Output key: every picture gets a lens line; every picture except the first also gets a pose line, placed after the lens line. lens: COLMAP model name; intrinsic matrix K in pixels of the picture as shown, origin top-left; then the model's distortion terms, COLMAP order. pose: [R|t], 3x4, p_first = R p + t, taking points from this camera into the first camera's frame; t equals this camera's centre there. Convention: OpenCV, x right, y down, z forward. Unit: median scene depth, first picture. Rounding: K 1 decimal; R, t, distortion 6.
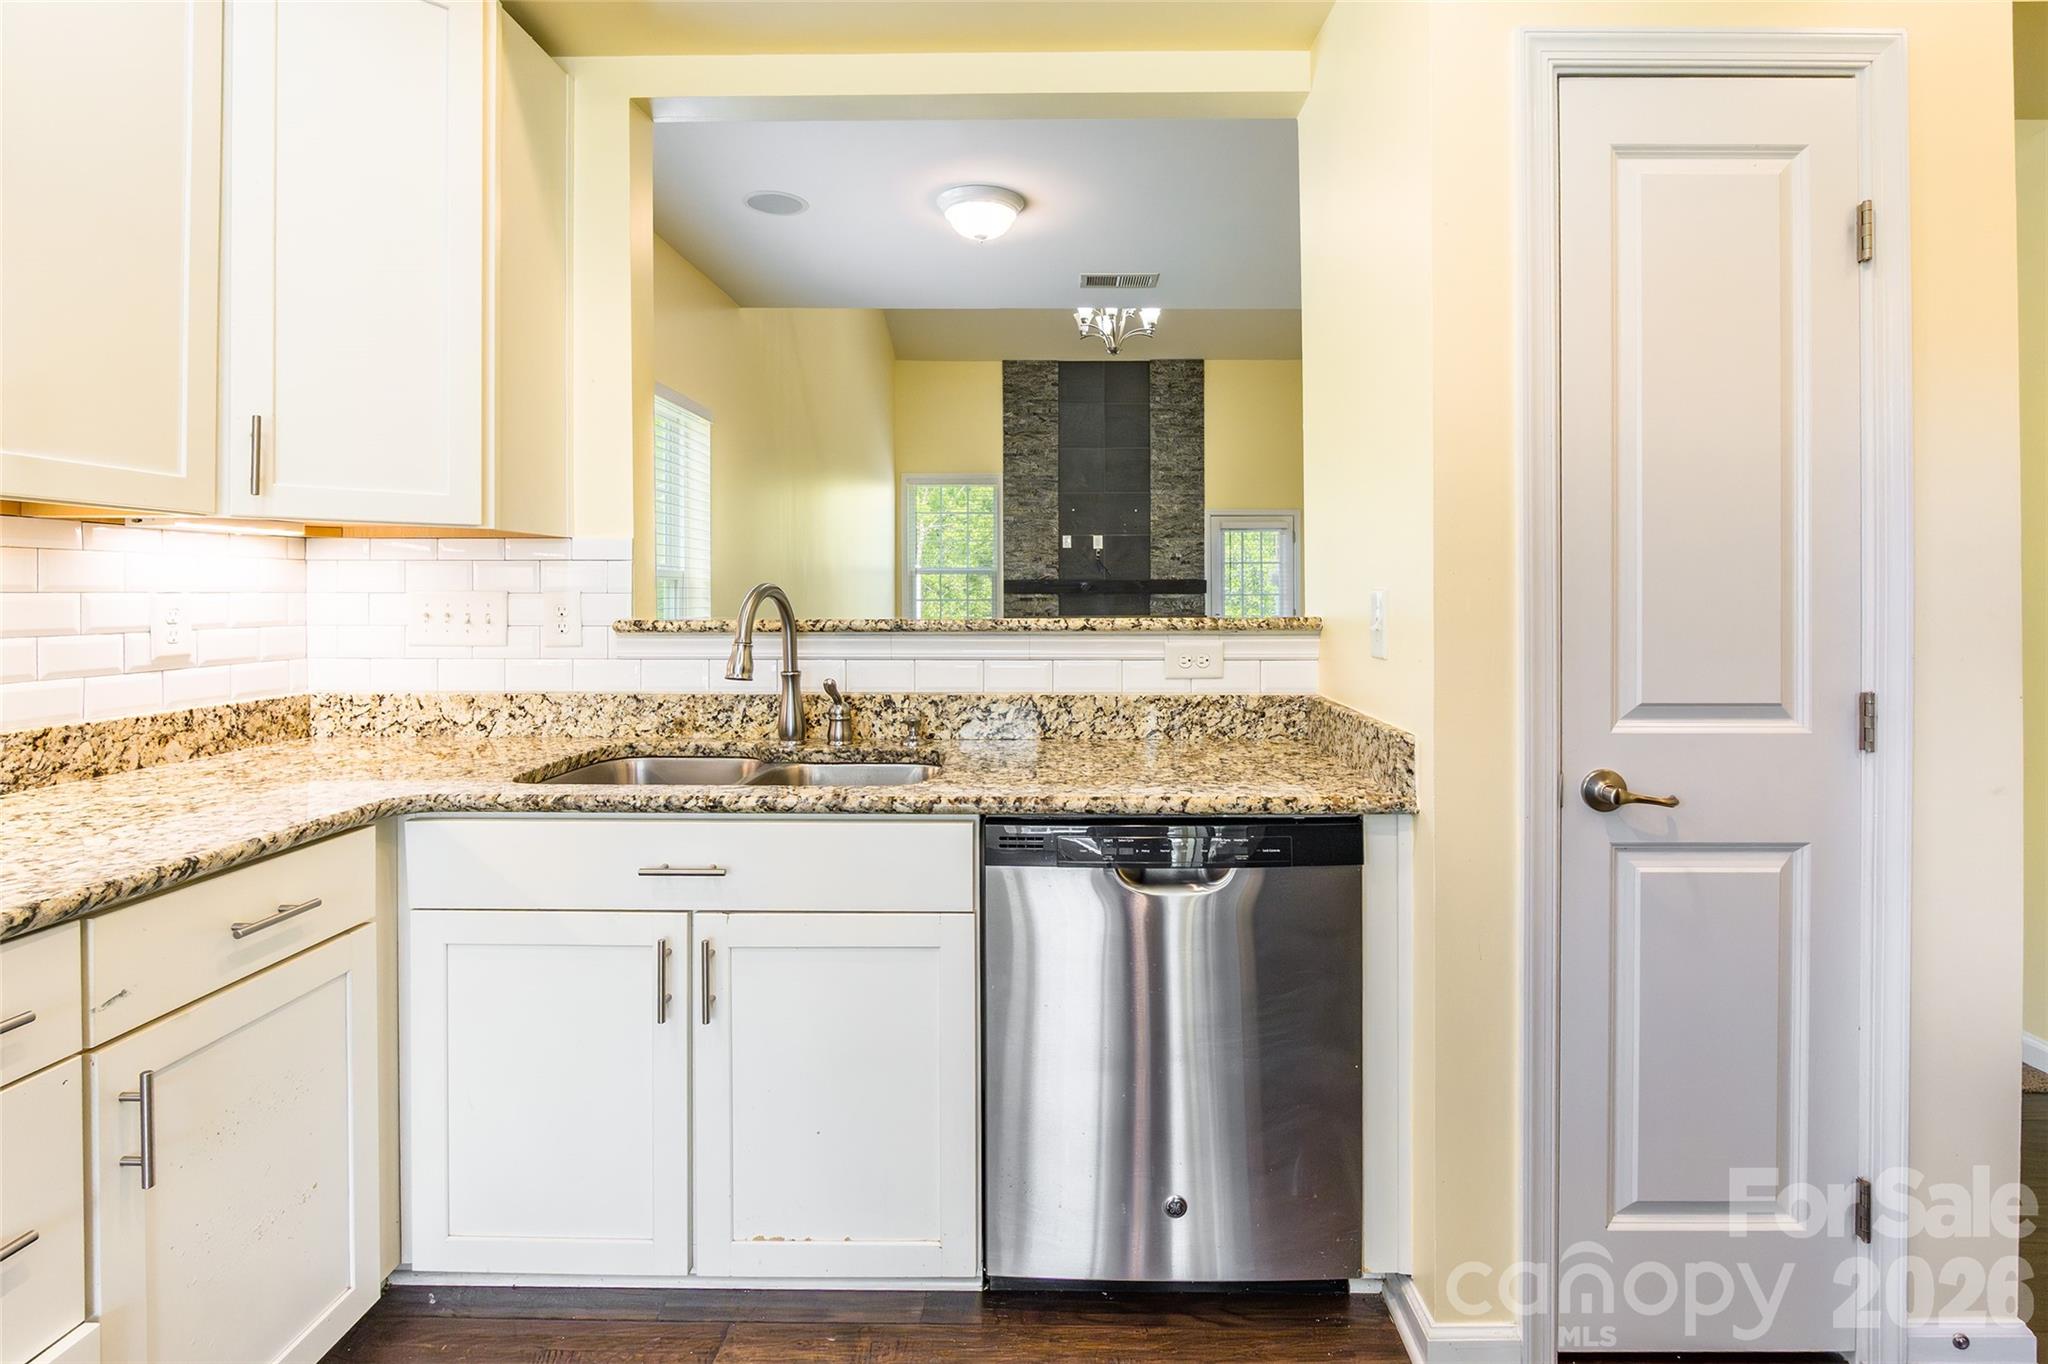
lens RADIAL K [[947.6, 0, 1096.9], [0, 947.6, 586.5], [0, 0, 1]] dist [-0.000632, -0.000478]
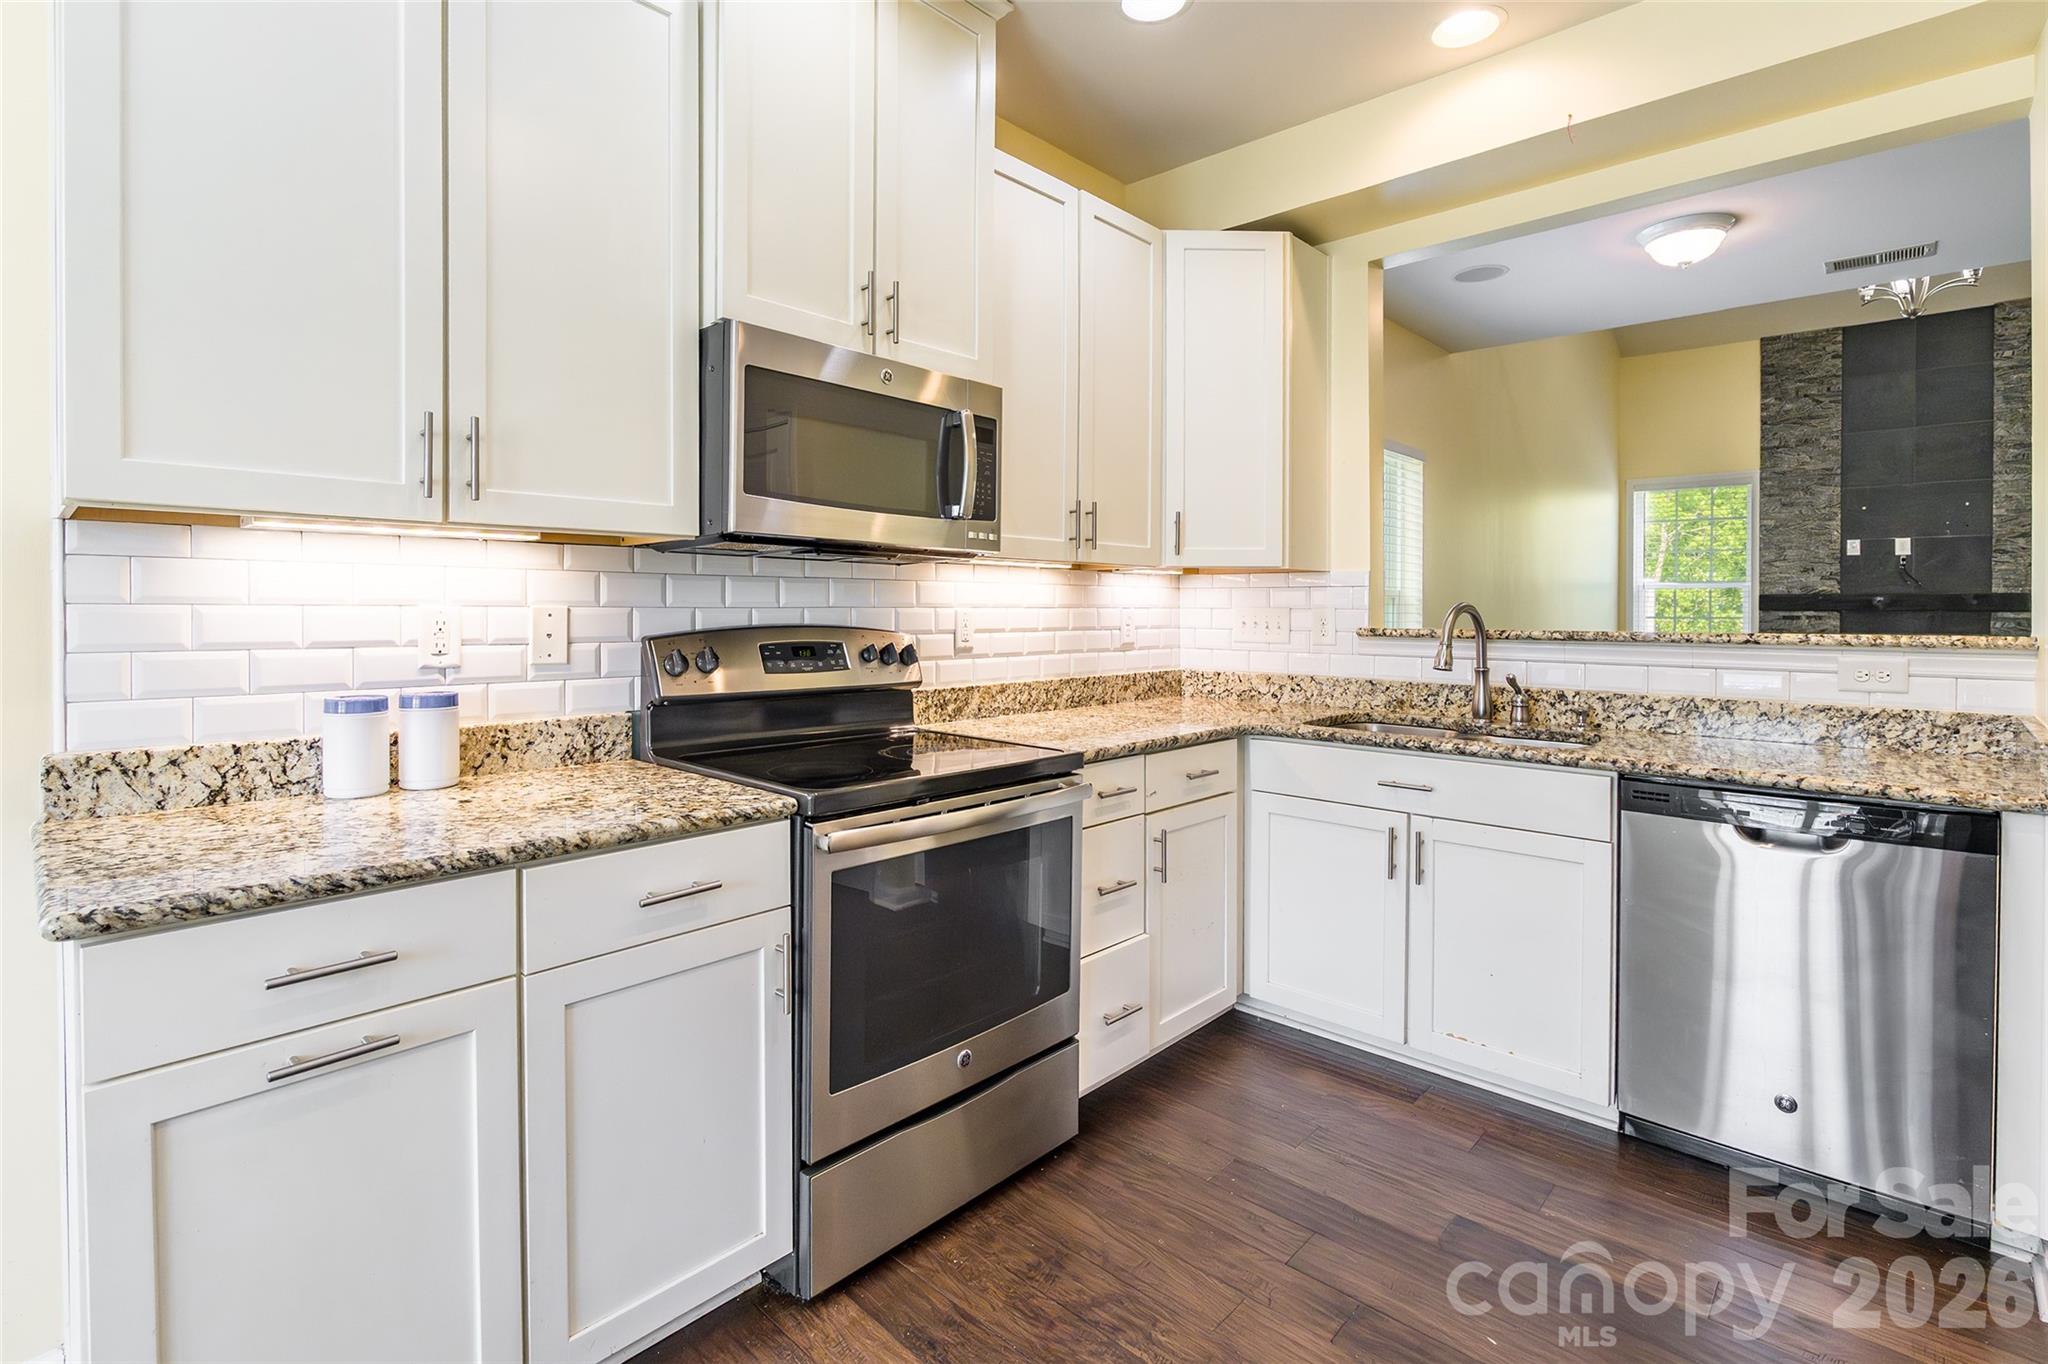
lens RADIAL K [[976.7, 0, 1037.1], [0, 976.7, 622.9], [0, 0, 1]] dist [-0.015081, -0.000143]
pose [[0.722451, 0.013618, -0.691288, 0.170718], [0.001691, 0.999768, 0.021462, -0.005244], [0.691420, -0.016675, 0.722261, -0.422954]]
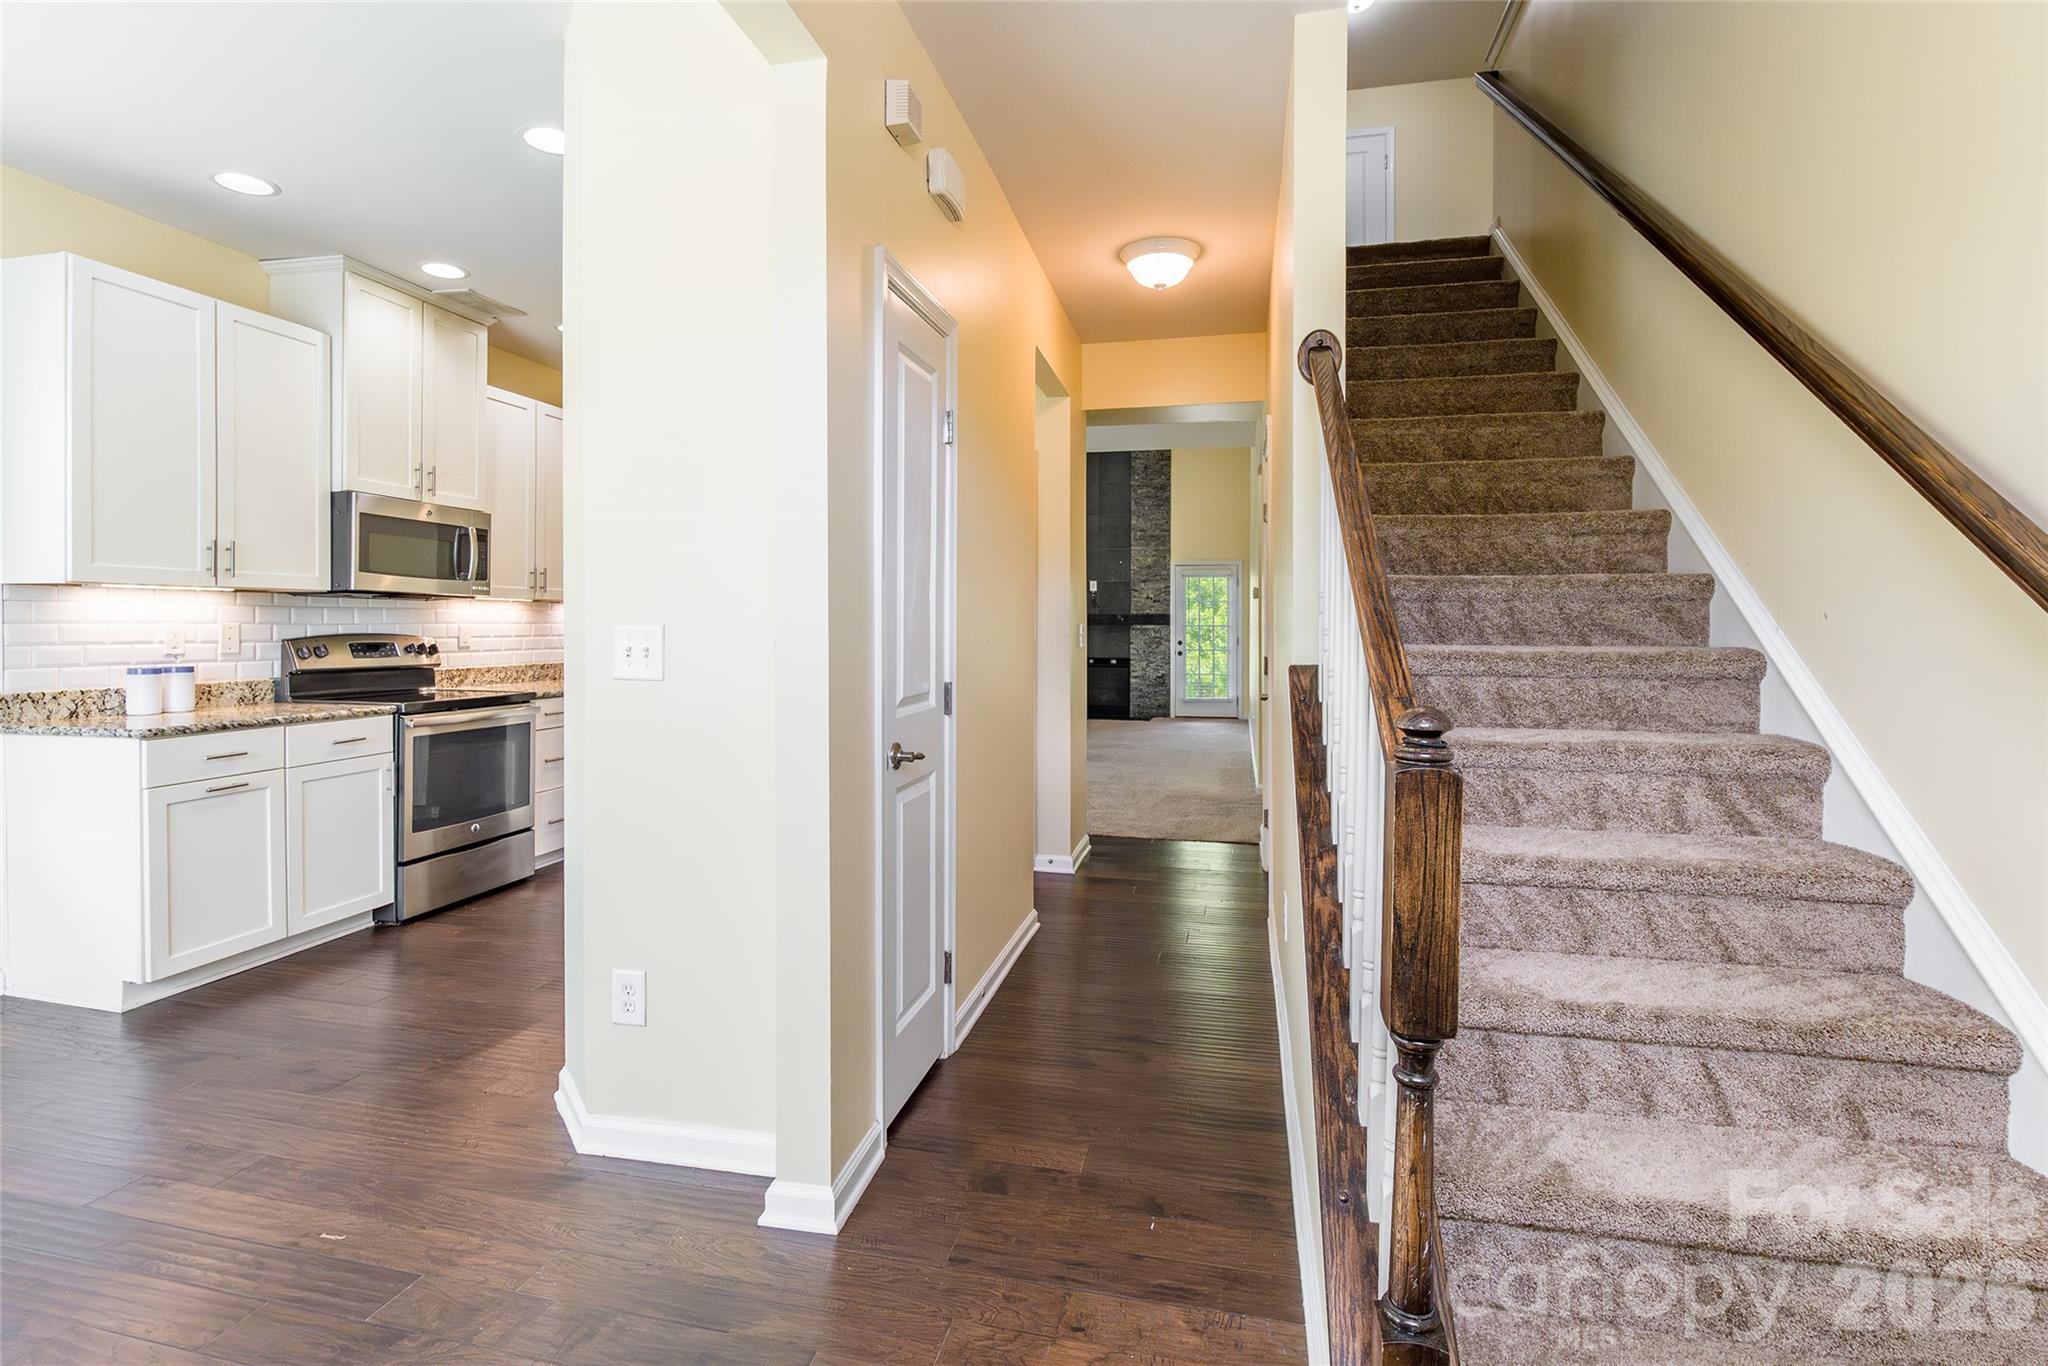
lens RADIAL K [[919.7, 0, 1004.7], [0, 919.7, 629.0], [0, 0, 1]] dist [-0.013603, -0.000212]
pose [[0.964481, 0.006606, -0.264071, 1.044334], [-0.002867, 0.999890, 0.014544, -0.020847], [0.264138, -0.013271, 0.964393, -1.342282]]
